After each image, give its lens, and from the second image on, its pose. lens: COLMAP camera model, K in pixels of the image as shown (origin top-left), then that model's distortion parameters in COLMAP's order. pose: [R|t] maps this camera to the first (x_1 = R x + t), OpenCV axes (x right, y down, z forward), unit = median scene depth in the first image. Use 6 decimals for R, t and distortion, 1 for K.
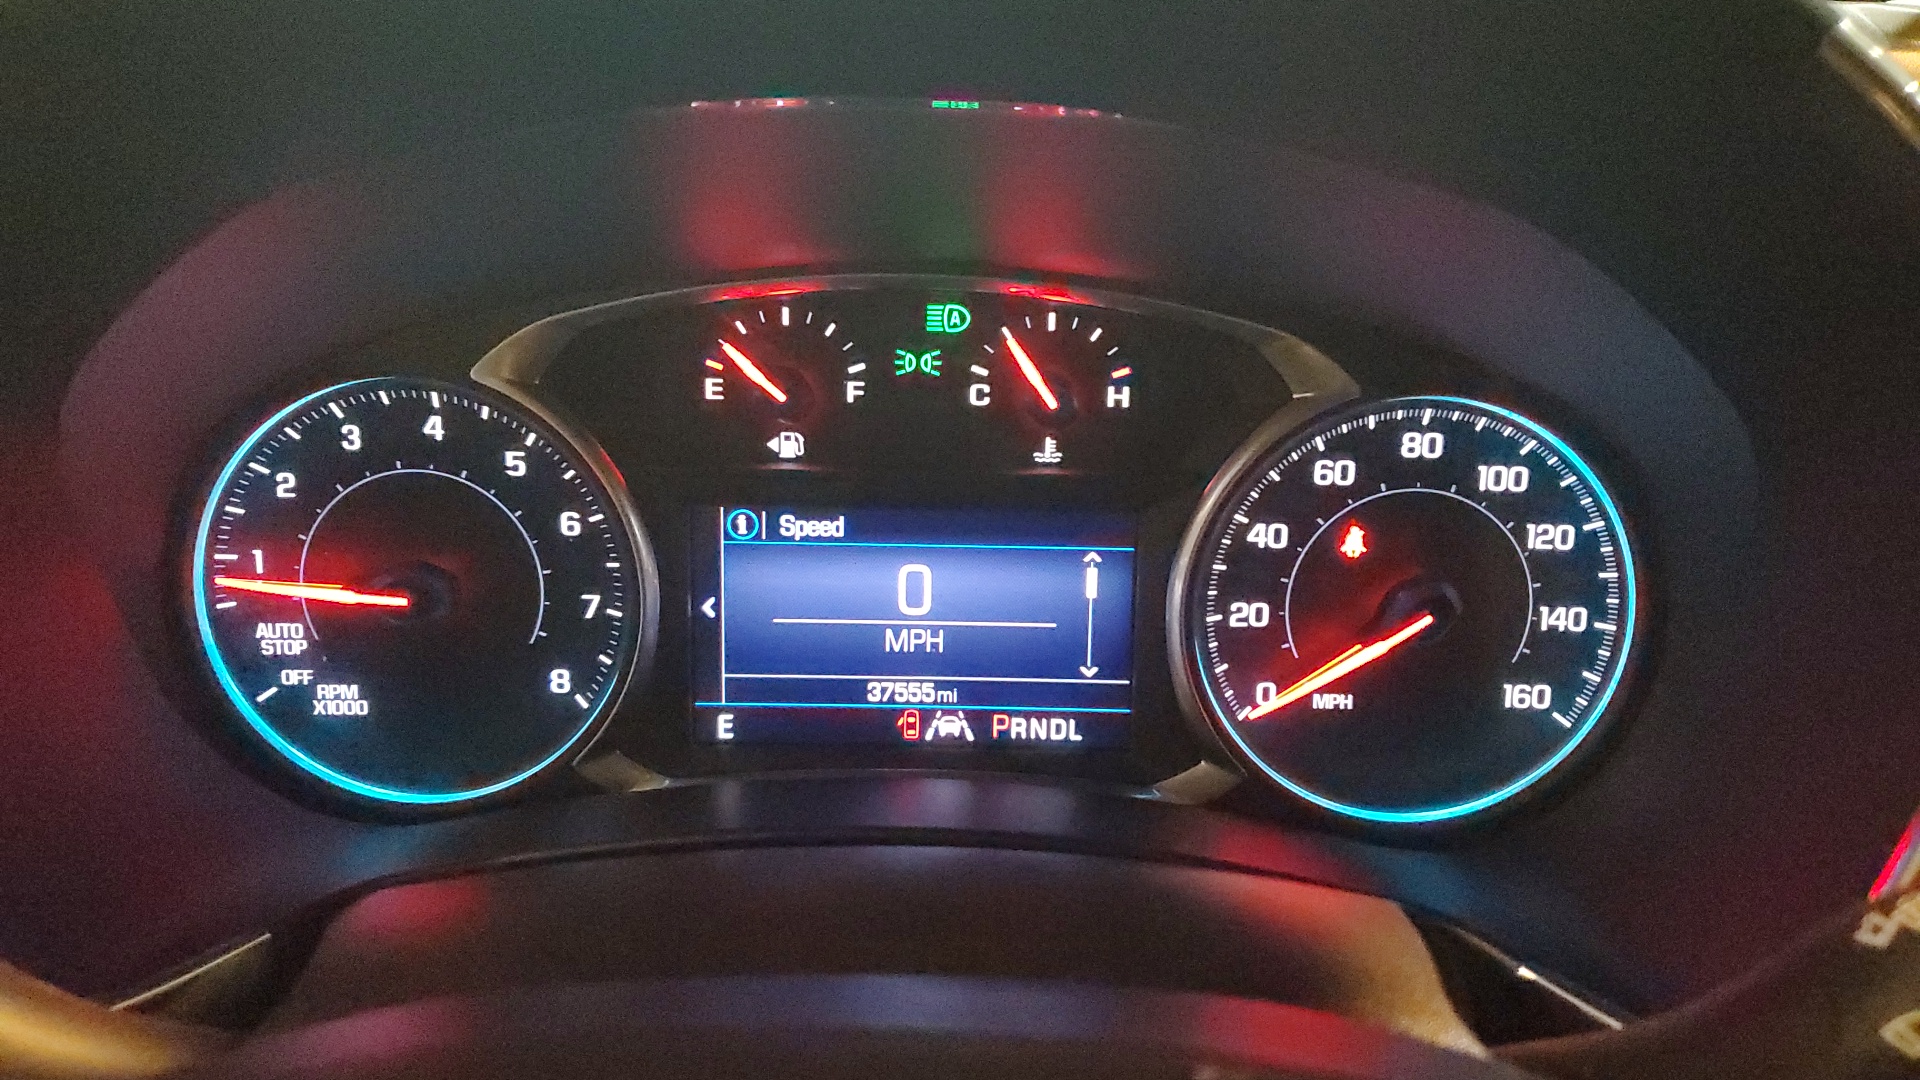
lens RADIAL K [[1558.2, 0, 938.1], [0, 1558.2, 543.7], [0, 0, 1]] dist [0.006207, -0.004709]
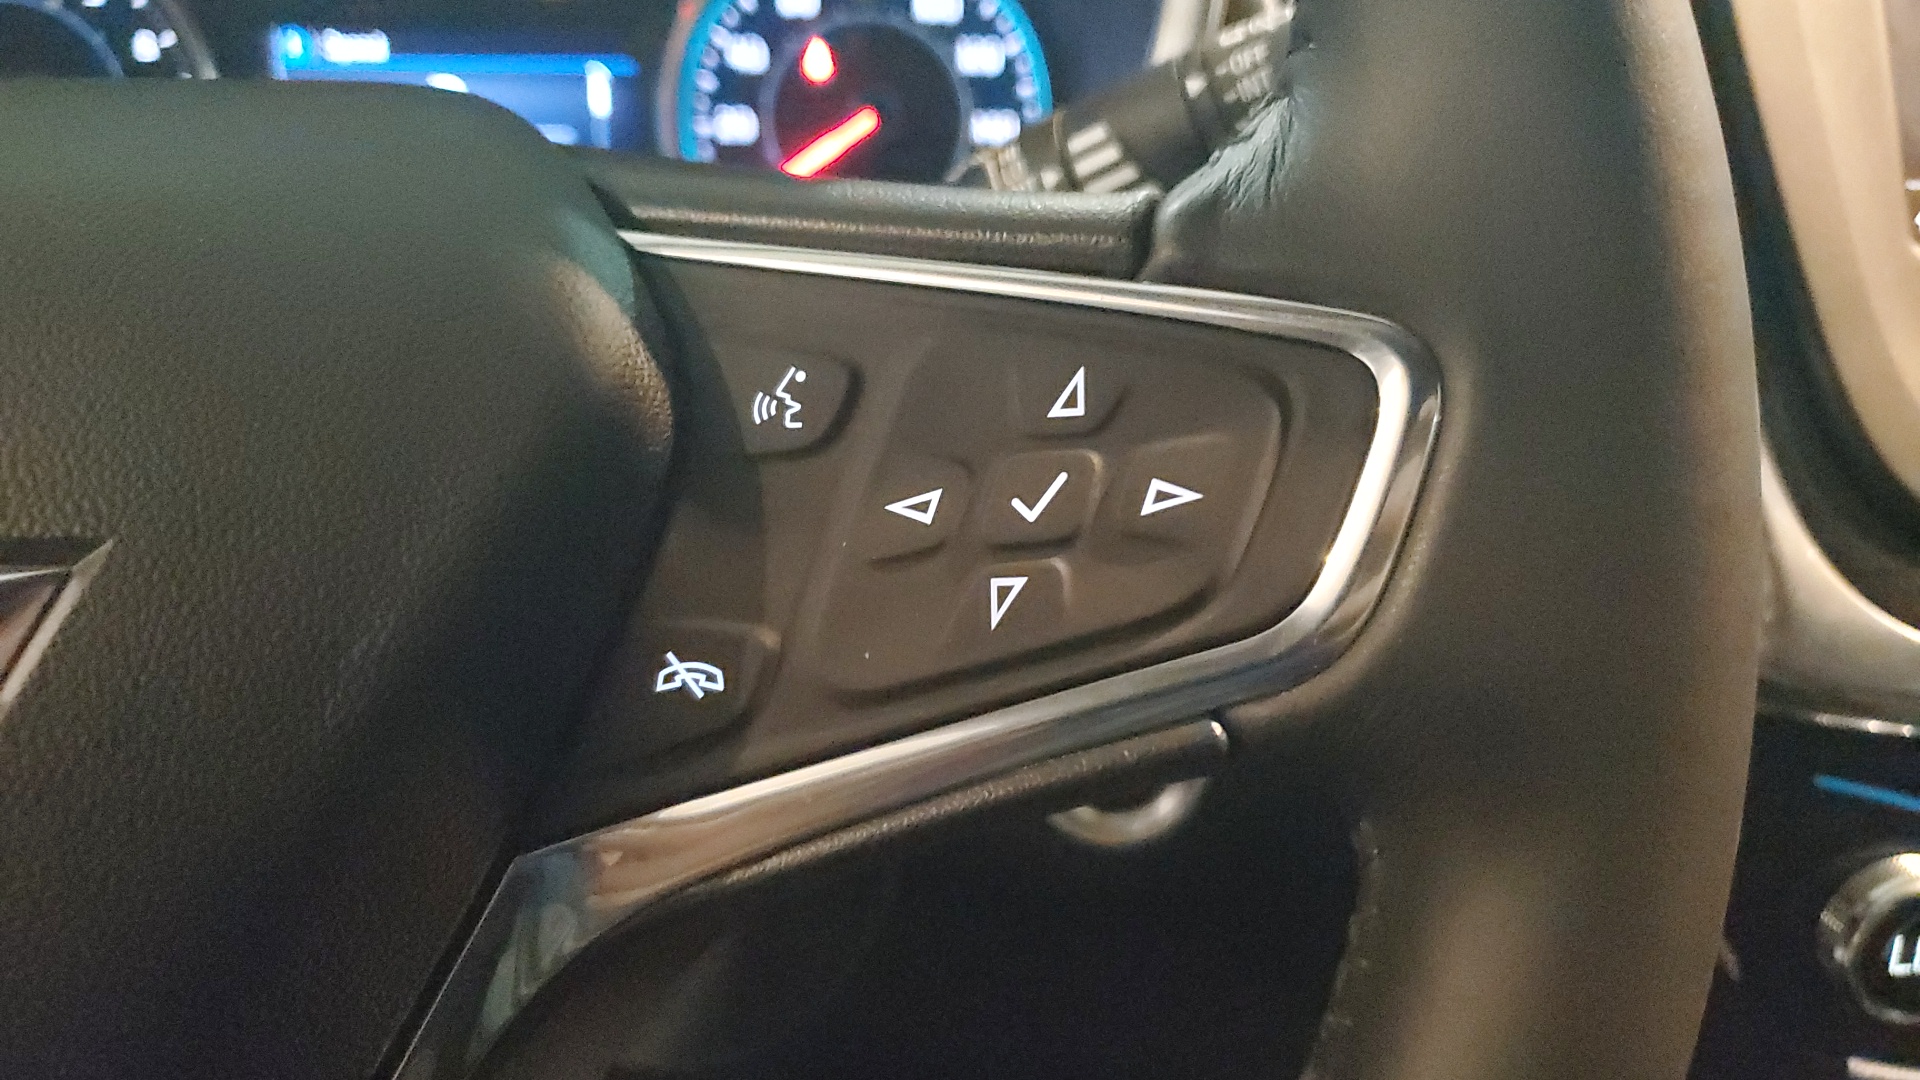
lens RADIAL K [[1558.2, 0, 938.1], [0, 1558.2, 543.7], [0, 0, 1]] dist [0.006207, -0.004709]
pose [[0.997652, -0.021426, 0.065051, 0.272801], [0.014238, 0.993939, 0.109009, 0.239765], [-0.066993, -0.107827, 0.991910, -0.239860]]
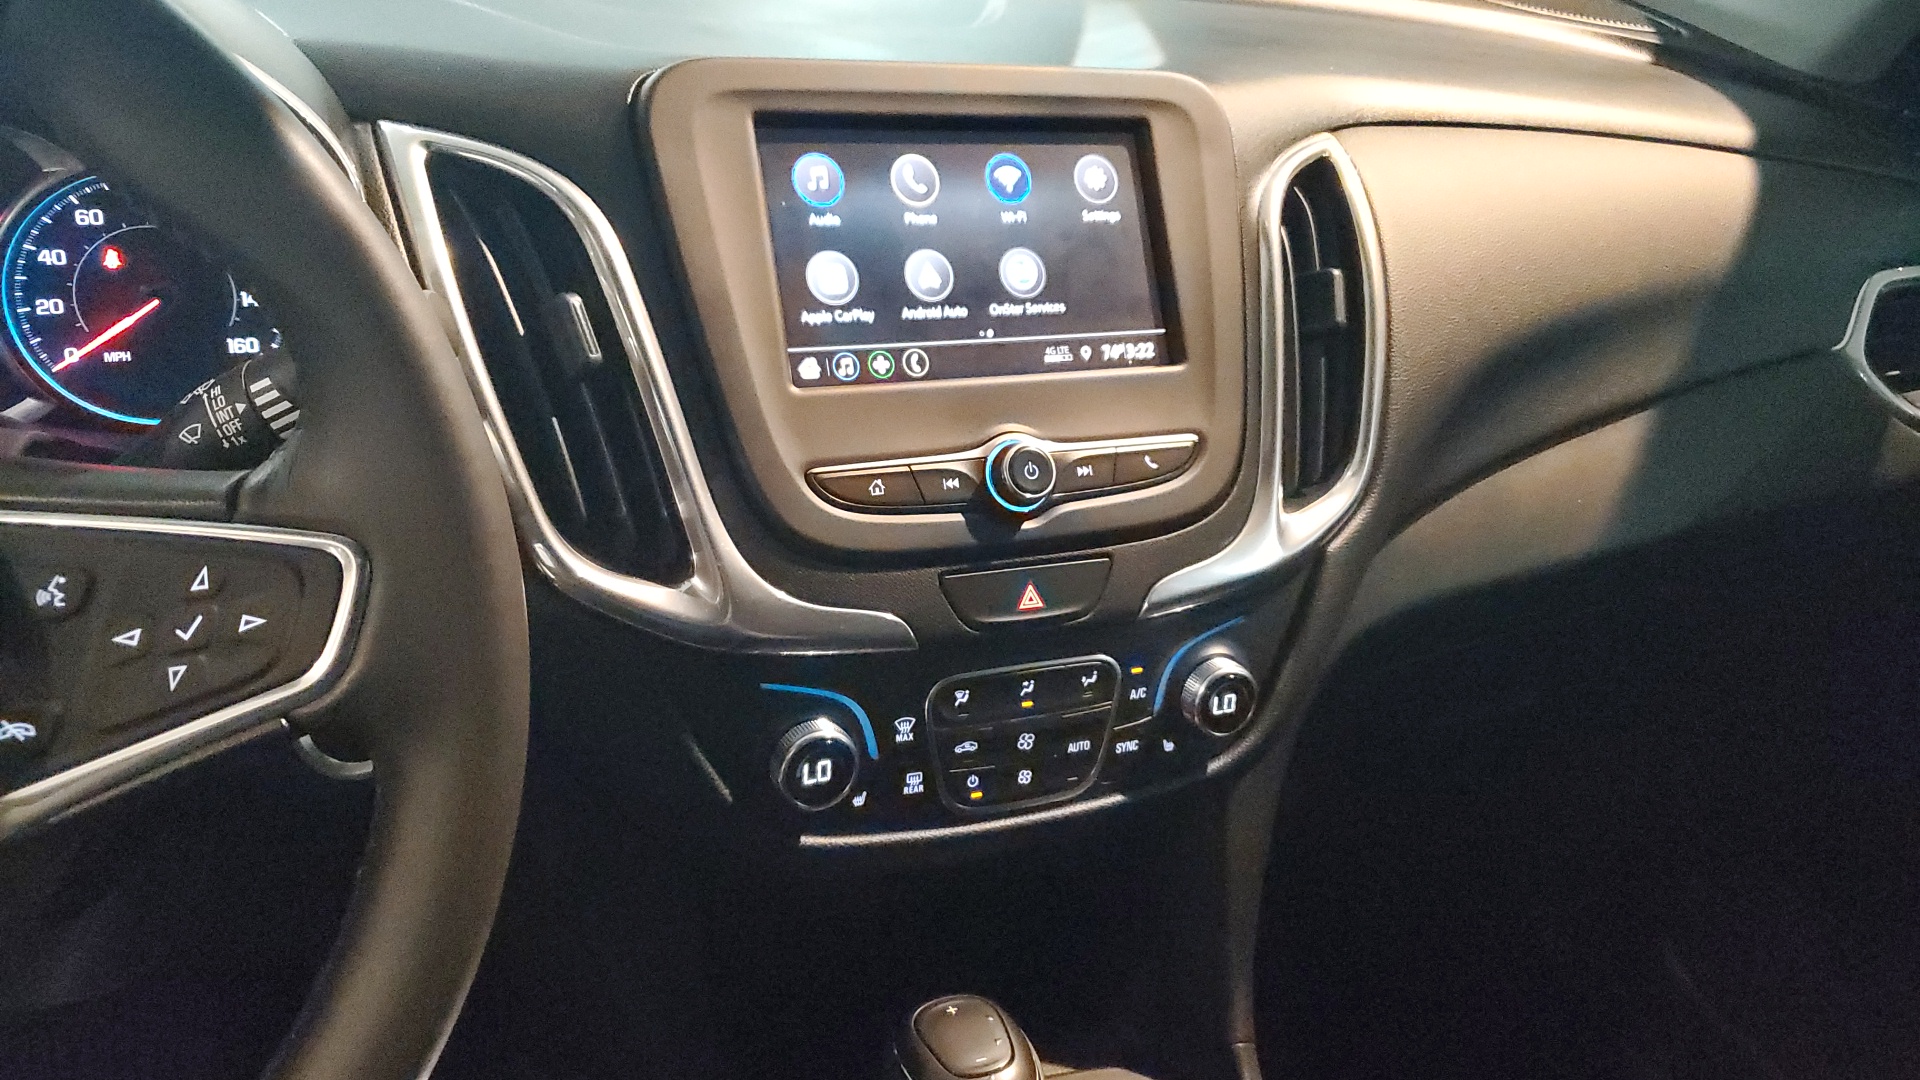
lens RADIAL K [[1506.8, 0, 958.6], [0, 1506.8, 552.8], [0, 0, 1]] dist [0.005443, 0.002786]
pose [[0.907328, -0.122752, 0.402104, 0.401527], [0.058031, 0.983838, 0.169397, 0.087524], [-0.416399, -0.130364, 0.899787, -0.884370]]
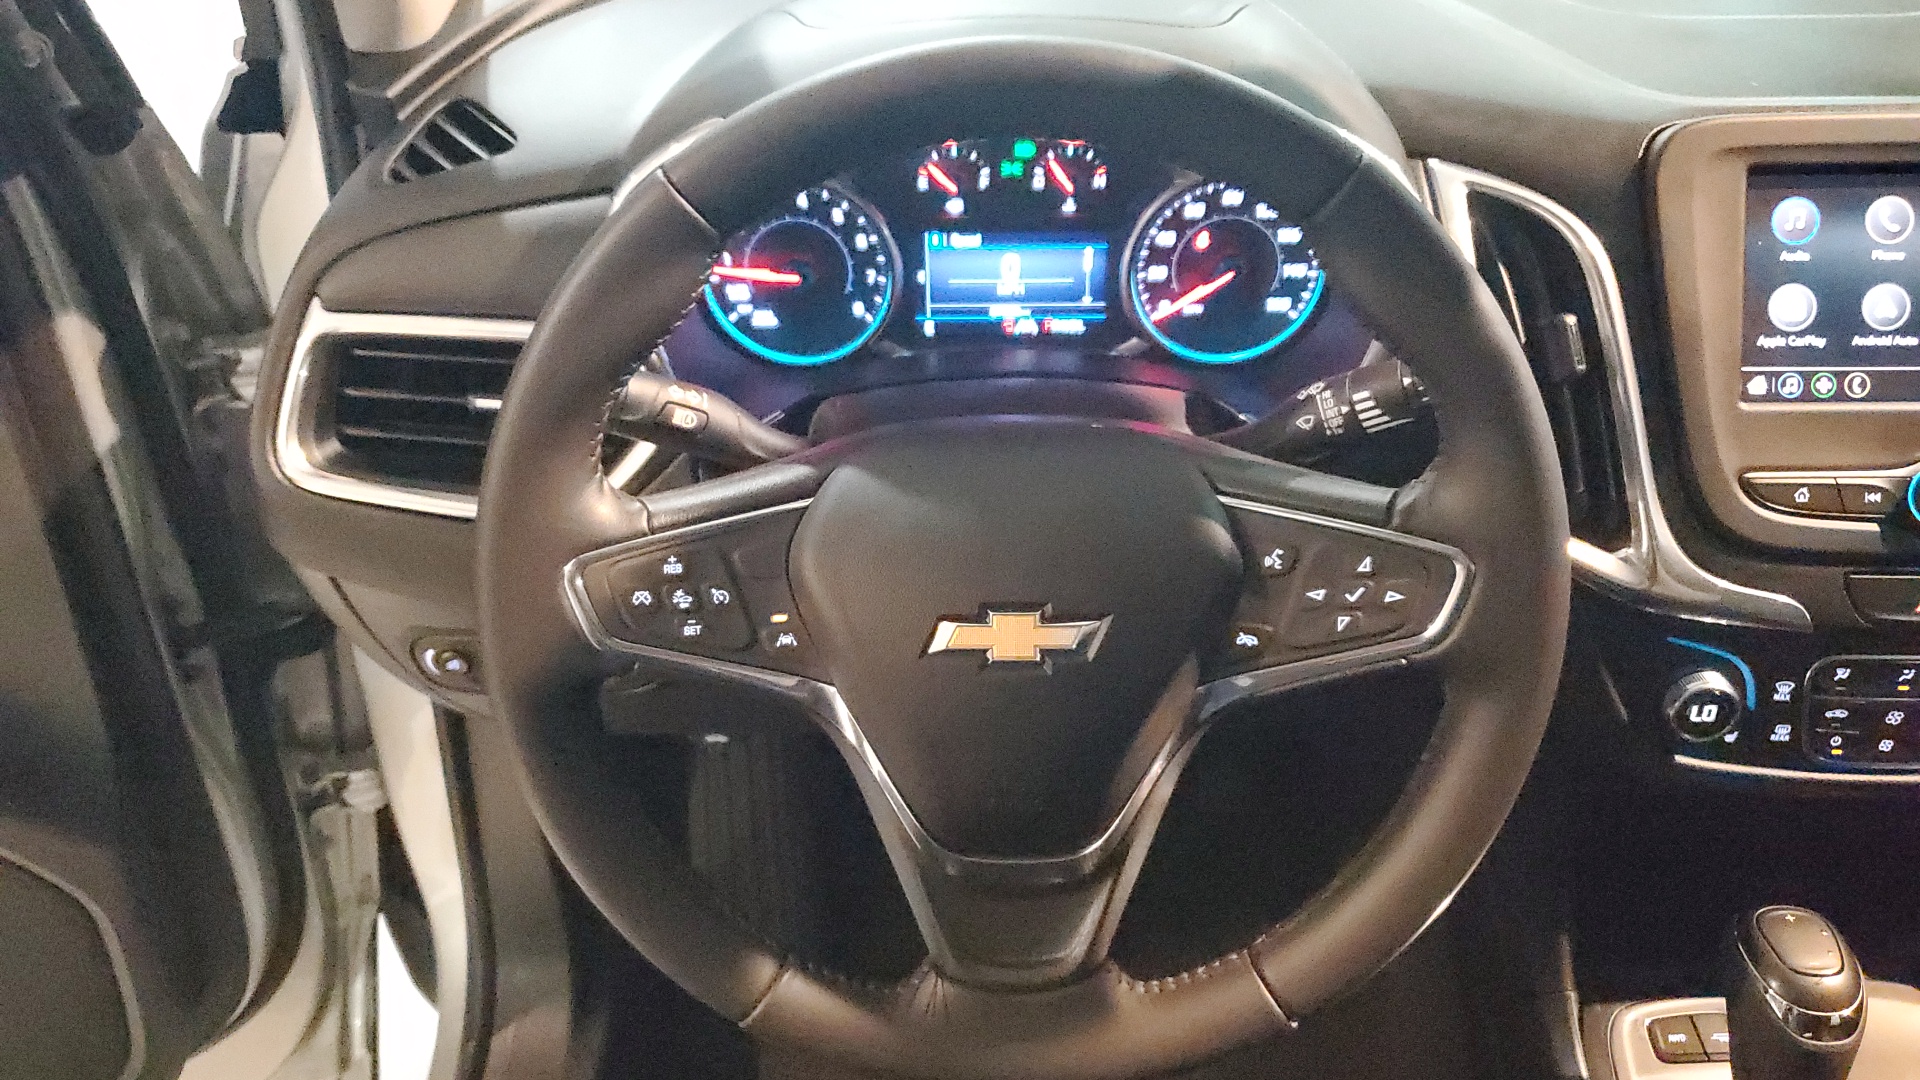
lens RADIAL K [[1506.8, 0, 958.6], [0, 1506.8, 552.8], [0, 0, 1]] dist [0.005443, 0.002786]
pose [[0.999179, -0.017713, -0.036438, -0.019845], [0.028122, 0.950633, 0.309042, -0.260922], [0.029165, -0.309813, 0.950350, -1.263940]]
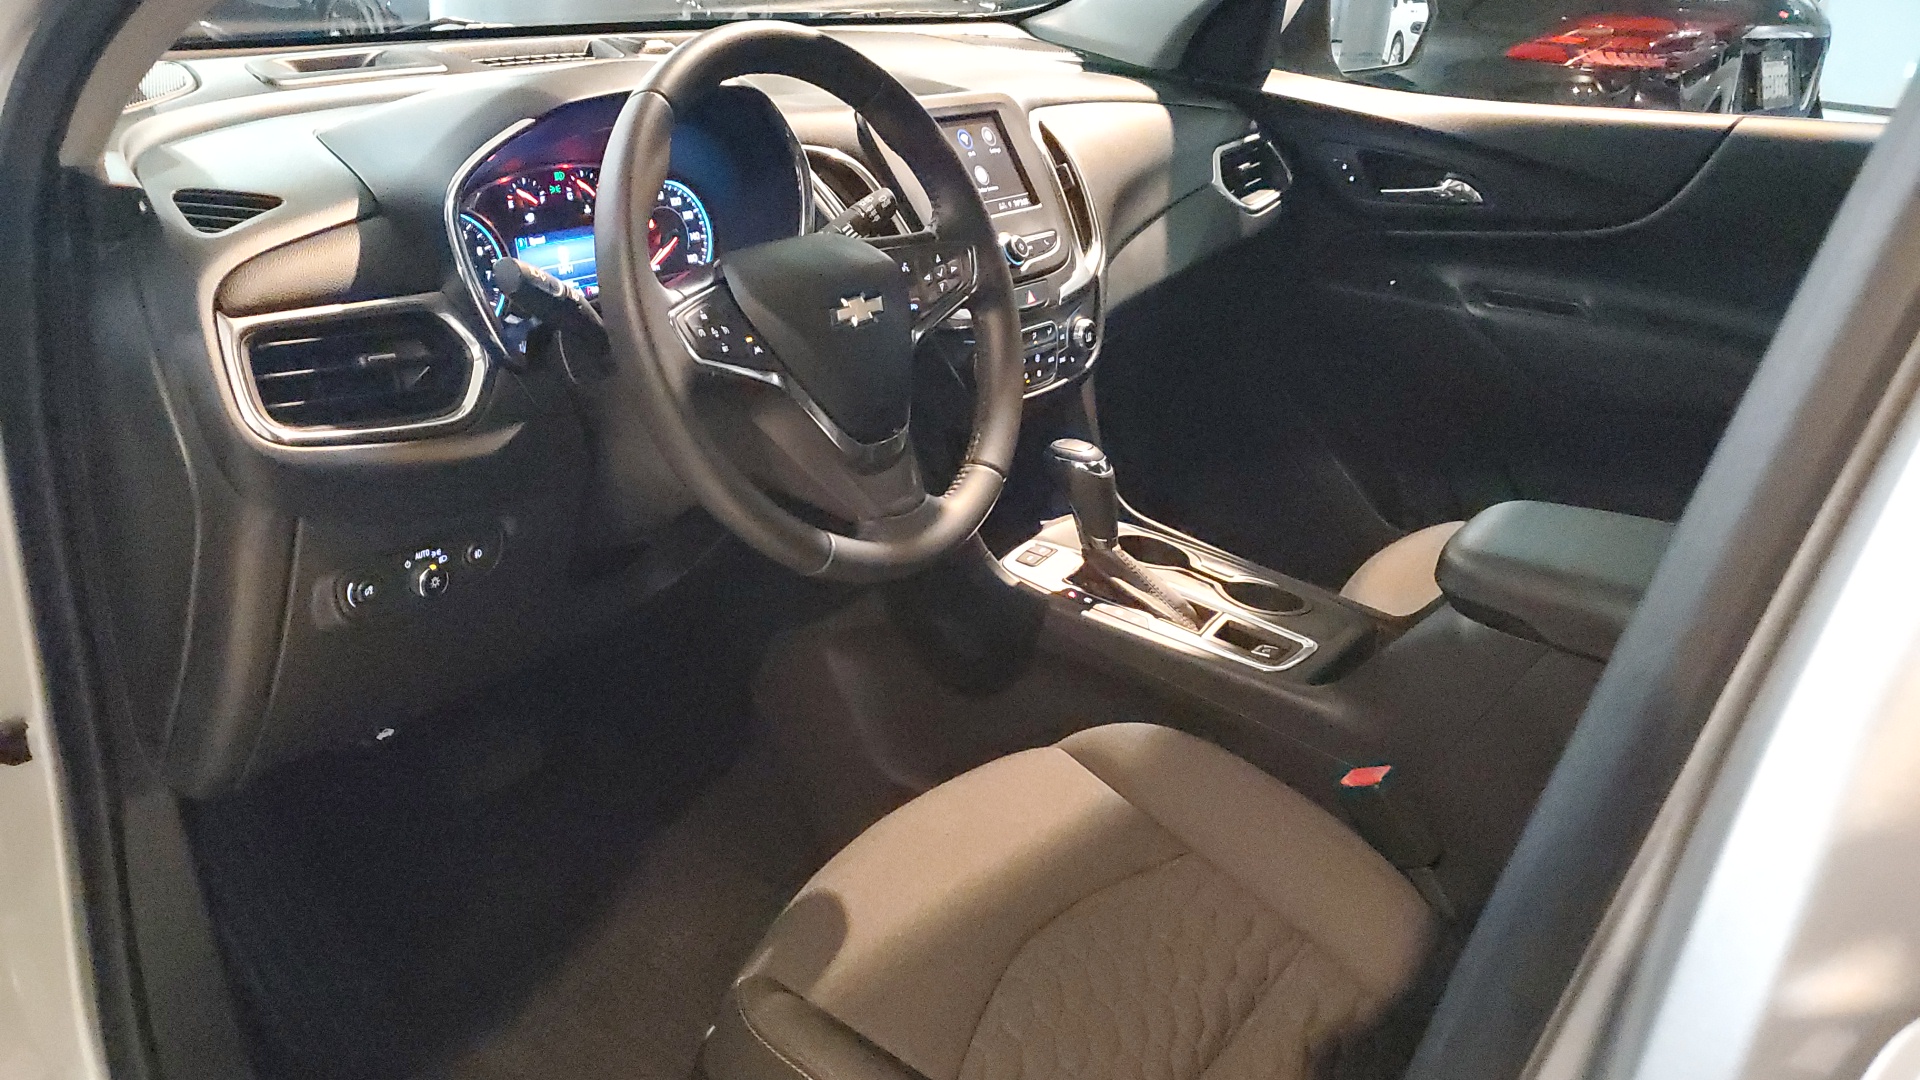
lens RADIAL K [[1491.0, 0, 960.0], [0, 1491.0, 540.0], [0, 0, 1]] dist [0.039140, 0.000105]
pose [[0.577730, -0.304666, 0.757236, -2.302881], [0.247283, 0.949458, 0.193341, 0.212501], [-0.777868, 0.075553, 0.623869, -1.805432]]
